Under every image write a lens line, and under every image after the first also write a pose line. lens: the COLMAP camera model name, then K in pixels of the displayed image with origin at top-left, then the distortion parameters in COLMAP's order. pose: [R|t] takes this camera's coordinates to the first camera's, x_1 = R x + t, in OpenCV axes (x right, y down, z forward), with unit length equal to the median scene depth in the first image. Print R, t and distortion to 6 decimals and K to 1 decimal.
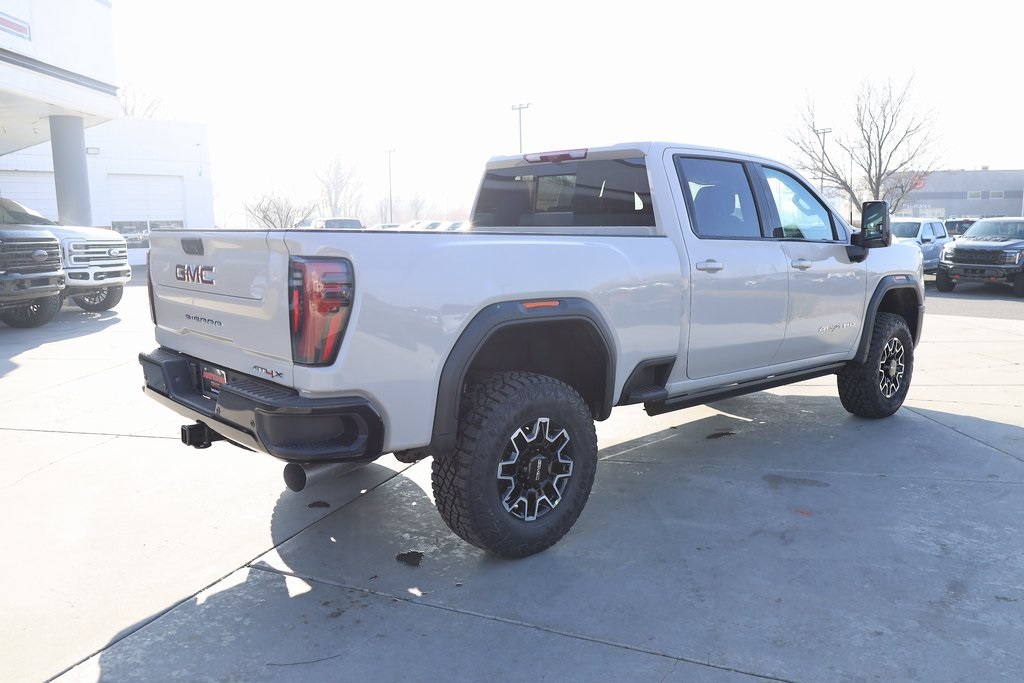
lens RADIAL K [[787.0, 0, 512.0], [0, 787.0, 341.5], [0, 0, 1]] dist [-0.007332, -0.007118]
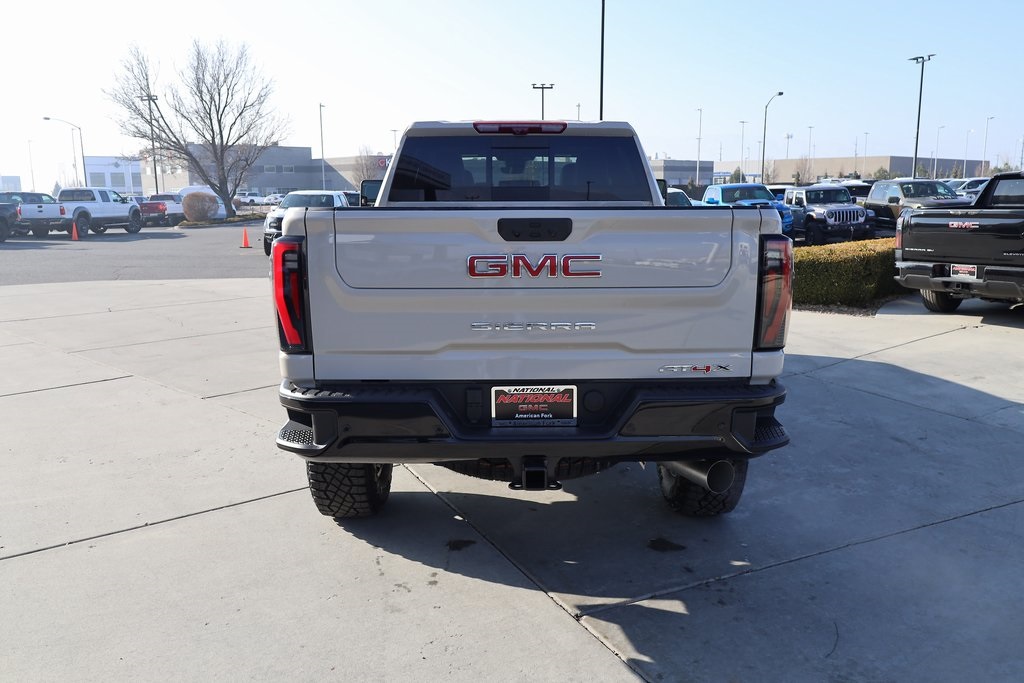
lens RADIAL K [[812.9, 0, 512.0], [0, 812.9, 341.5], [0, 0, 1]] dist [-0.009169, -0.003565]
pose [[0.654485, -0.133493, 0.744197, -0.756645], [0.112132, 0.990543, 0.079068, -0.058496], [-0.747714, 0.031699, 0.663264, 0.367566]]
